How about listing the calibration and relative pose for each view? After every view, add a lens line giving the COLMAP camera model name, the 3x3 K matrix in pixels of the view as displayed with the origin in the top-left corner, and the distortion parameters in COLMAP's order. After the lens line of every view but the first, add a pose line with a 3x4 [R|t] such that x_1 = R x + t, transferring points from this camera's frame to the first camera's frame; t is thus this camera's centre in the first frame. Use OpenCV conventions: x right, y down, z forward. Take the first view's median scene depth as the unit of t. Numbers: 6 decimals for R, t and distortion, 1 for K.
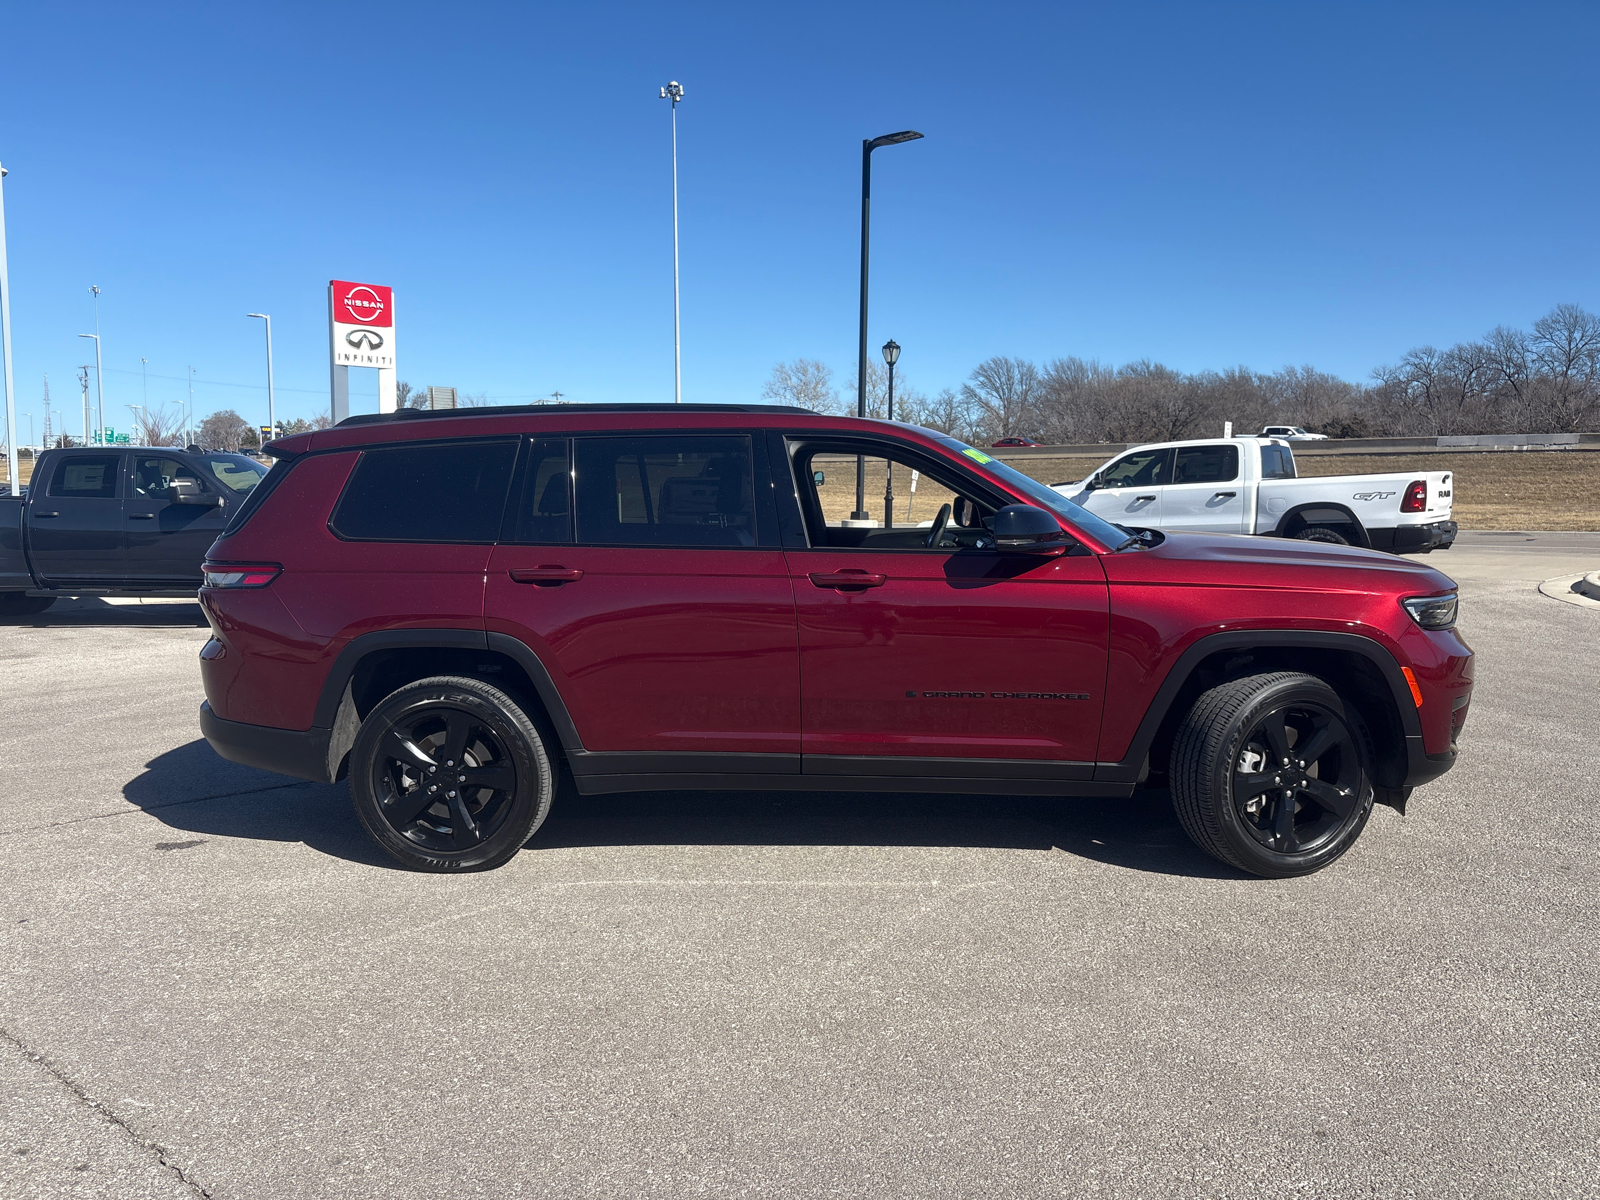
lens RADIAL K [[1220.8, 0, 786.5], [0, 1220.8, 596.3], [0, 0, 1]] dist [0.031704, -0.035525]
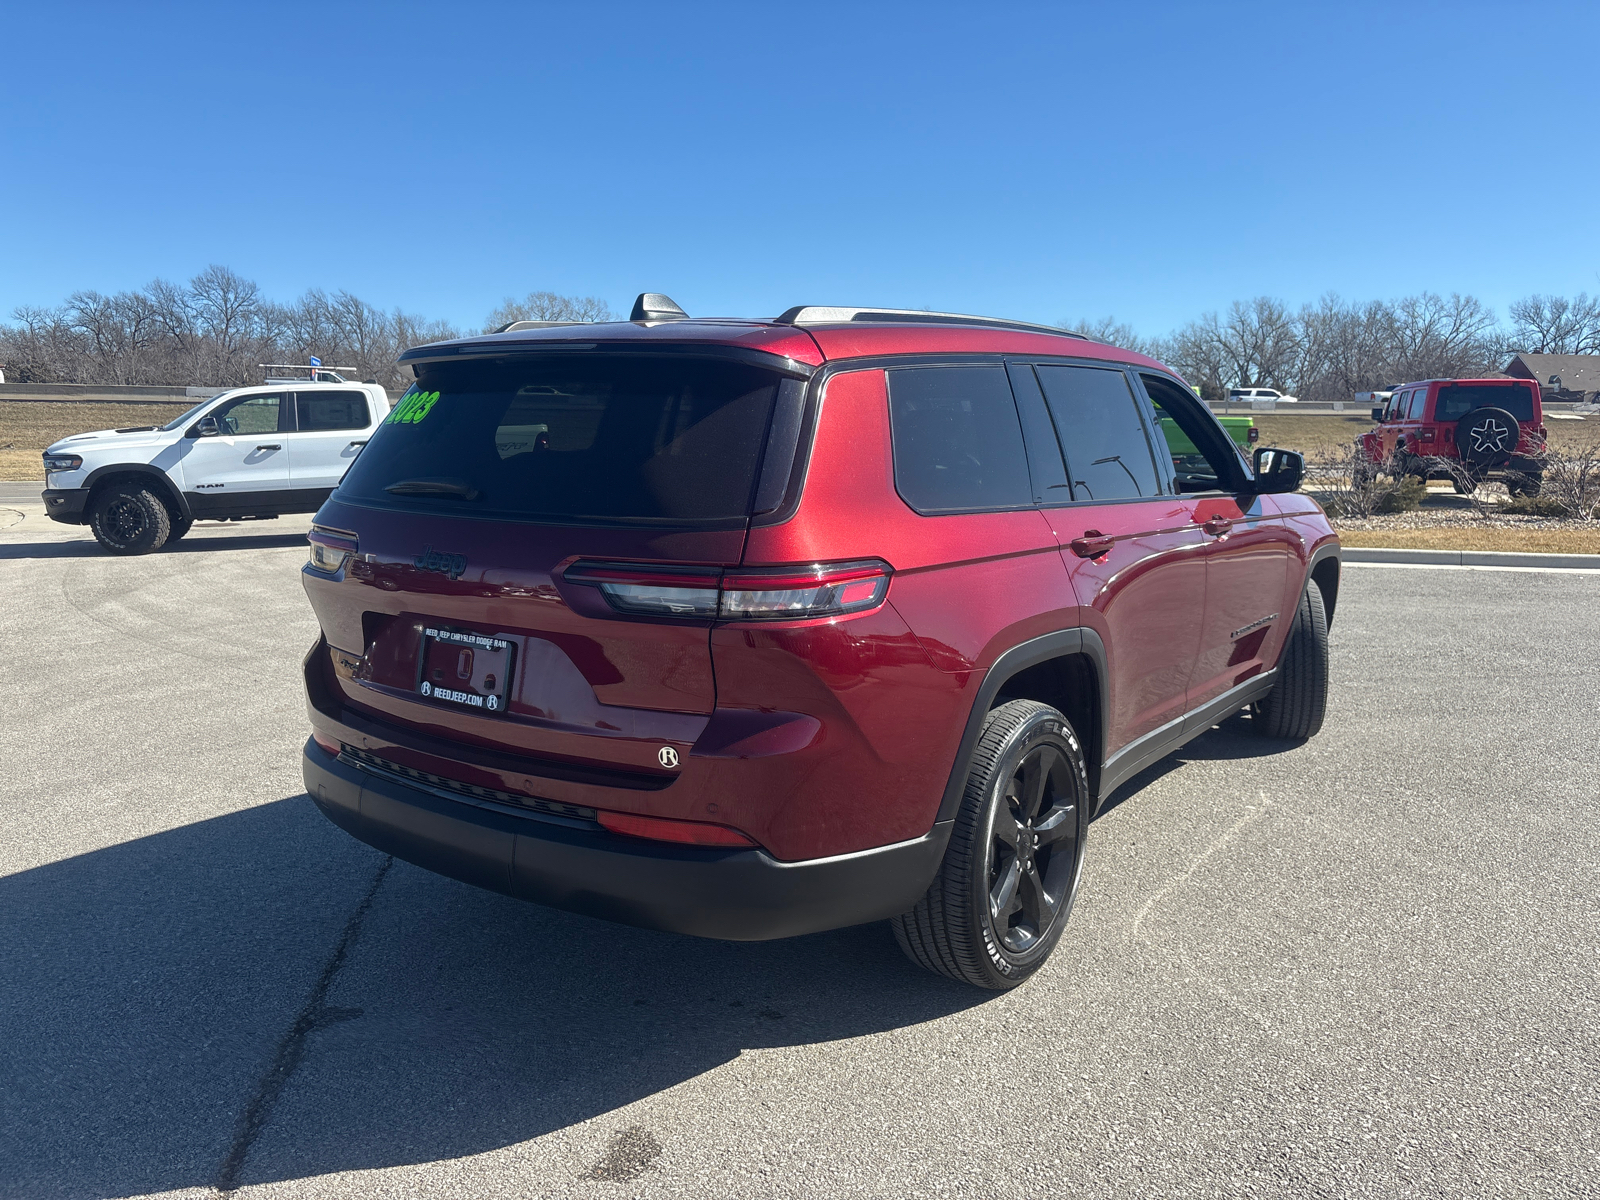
lens RADIAL K [[1220.8, 0, 771.4], [0, 1220.8, 602.7], [0, 0, 1]] dist [0.031704, -0.035525]
pose [[0.516318, -0.106355, 0.849767, -0.263803], [0.068086, 0.994216, 0.083065, -0.016312], [-0.853686, 0.014969, 0.520573, 0.213140]]
